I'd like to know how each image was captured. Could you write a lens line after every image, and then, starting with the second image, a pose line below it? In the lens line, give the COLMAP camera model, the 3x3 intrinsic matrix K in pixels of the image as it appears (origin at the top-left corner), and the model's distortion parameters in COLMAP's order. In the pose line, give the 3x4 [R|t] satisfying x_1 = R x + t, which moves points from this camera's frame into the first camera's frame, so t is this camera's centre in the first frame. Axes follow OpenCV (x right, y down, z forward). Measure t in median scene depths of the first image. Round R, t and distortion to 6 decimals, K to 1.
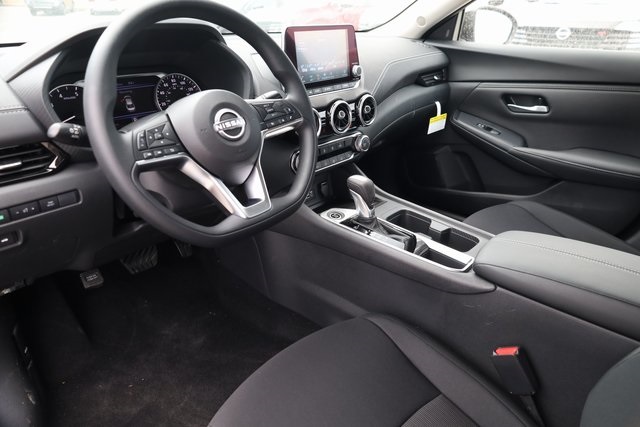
lens RADIAL K [[439.1, 0, 320.0], [0, 439.1, 206.0], [0, 0, 1]] dist [-0.003755, -0.002269]
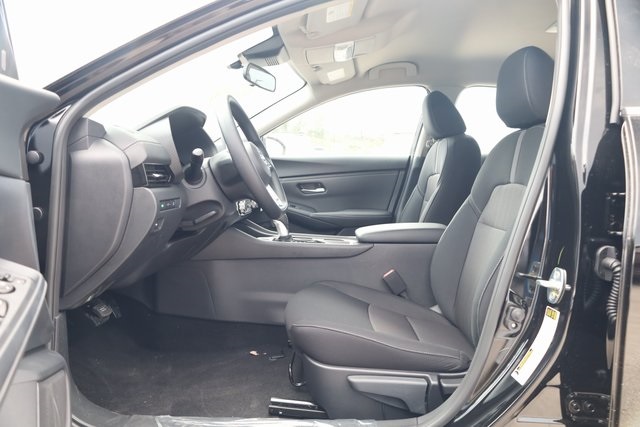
lens RADIAL K [[439.1, 0, 320.0], [0, 439.1, 206.0], [0, 0, 1]] dist [-0.003755, -0.002269]
pose [[0.764936, -0.048637, 0.642267, -0.861249], [0.263940, 0.933250, -0.243679, 0.361592], [-0.587544, 0.355919, 0.726714, -0.289896]]
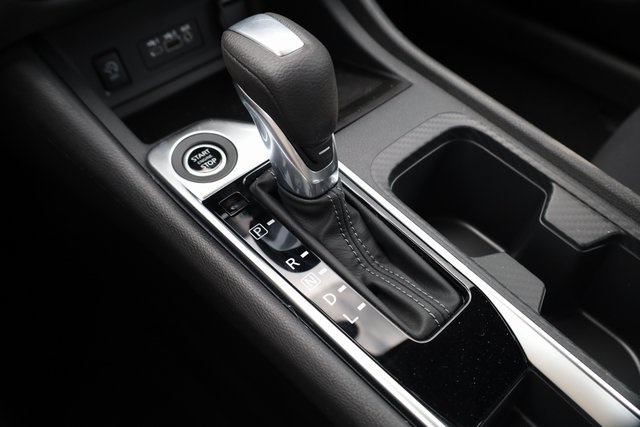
lens RADIAL K [[558.1, 0, 320.0], [0, 558.1, 213.5], [0, 0, 1]] dist [0.004892, 0.003696]
pose [[0.995606, 0.069865, -0.062353, 0.142496], [-0.037926, 0.909644, 0.413654, -0.101329], [0.085619, -0.409471, 0.908296, 0.719116]]
